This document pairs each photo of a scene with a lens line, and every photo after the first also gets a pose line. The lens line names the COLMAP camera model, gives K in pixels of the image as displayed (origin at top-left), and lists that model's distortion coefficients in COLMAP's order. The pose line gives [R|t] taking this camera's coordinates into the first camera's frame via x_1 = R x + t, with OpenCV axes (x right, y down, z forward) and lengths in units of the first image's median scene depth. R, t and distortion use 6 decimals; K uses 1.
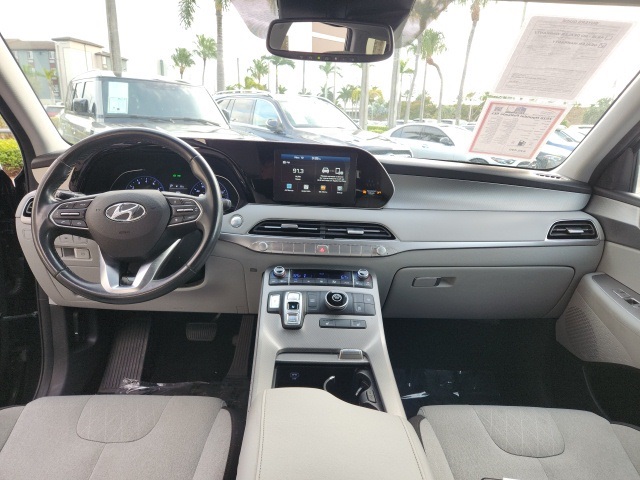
lens RADIAL K [[428.5, 0, 330.4], [0, 428.5, 238.2], [0, 0, 1]] dist [0.063822, -0.052187]
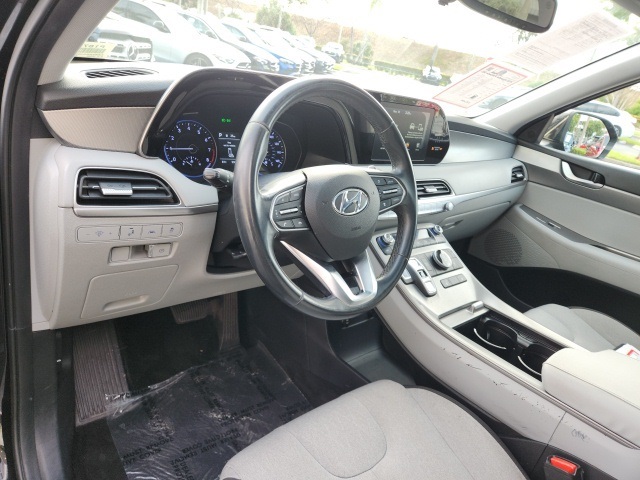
lens RADIAL K [[428.5, 0, 320.9], [0, 428.5, 239.9], [0, 0, 1]] dist [0.063822, -0.052187]
pose [[0.780914, -0.138914, 0.608996, -0.777814], [-0.011162, 0.971699, 0.235960, -0.136589], [-0.624539, -0.191062, 0.757262, 0.358351]]
